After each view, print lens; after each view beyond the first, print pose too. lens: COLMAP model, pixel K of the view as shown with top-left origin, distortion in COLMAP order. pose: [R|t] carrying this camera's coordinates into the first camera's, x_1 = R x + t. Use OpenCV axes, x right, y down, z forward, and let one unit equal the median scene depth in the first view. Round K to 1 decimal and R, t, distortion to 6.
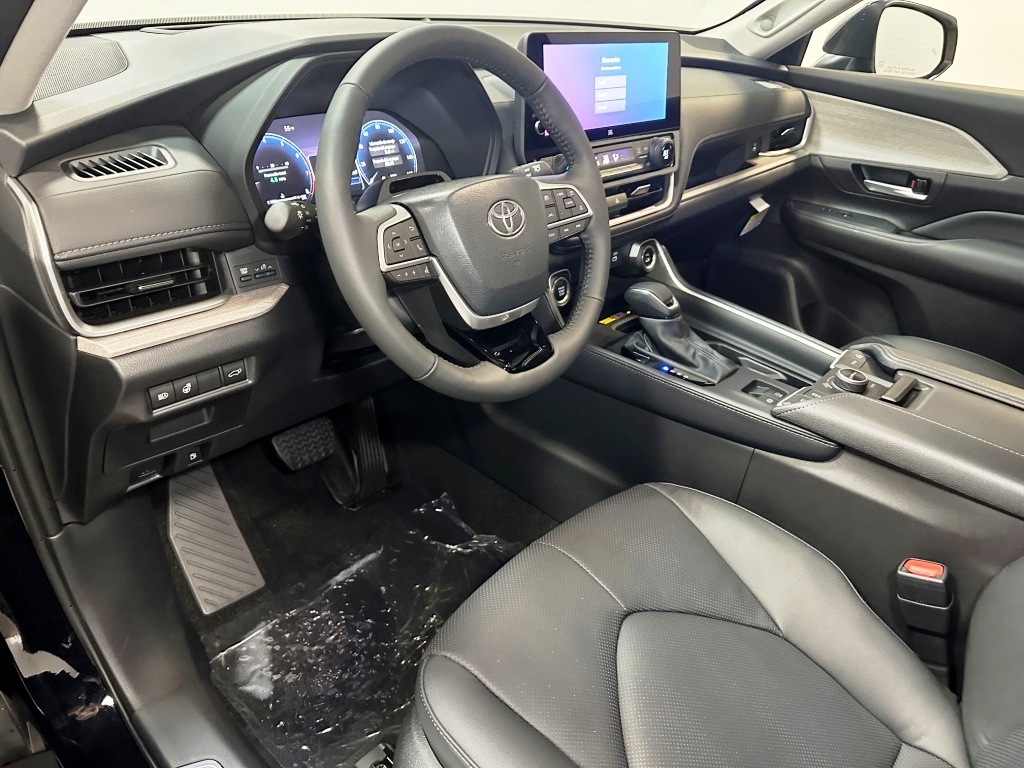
lens RADIAL K [[714.8, 0, 499.6], [0, 714.8, 385.1], [0, 0, 1]] dist [0.074163, -0.123347]
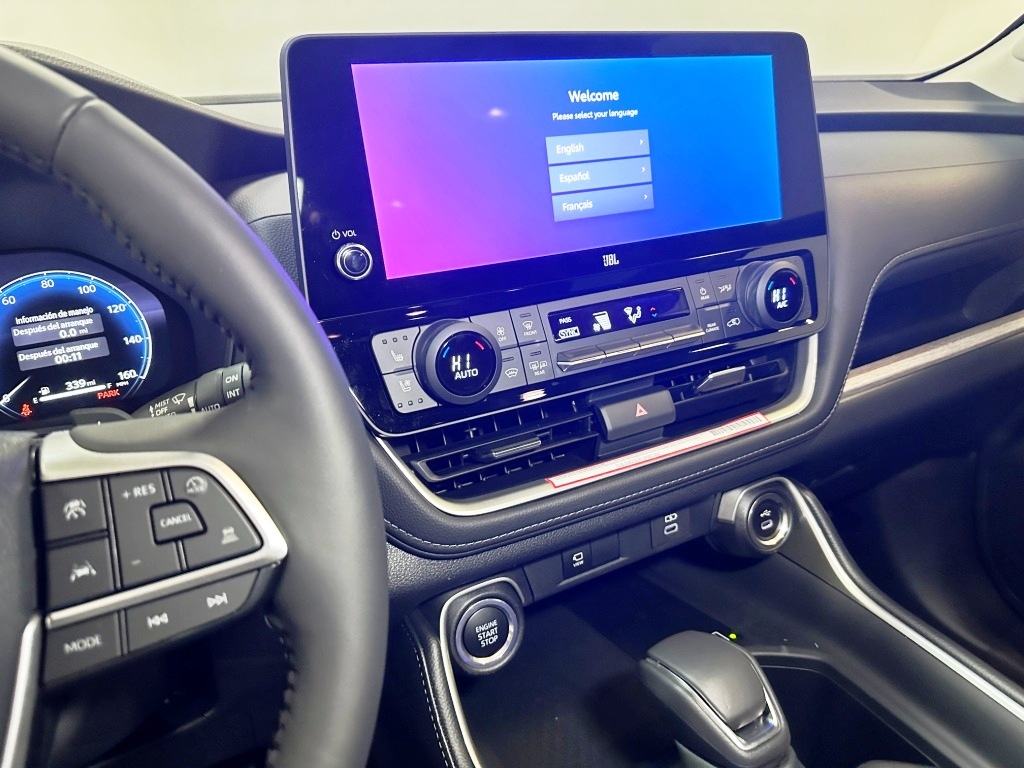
lens RADIAL K [[738.5, 0, 512.0], [0, 738.5, 384.0], [0, 0, 1]] dist [-0.009258, -0.004371]
pose [[0.942880, -0.008665, -0.333018, 0.243417], [-0.048988, 0.985188, -0.164334, -0.204901], [0.329510, 0.171261, 0.928490, 0.593293]]
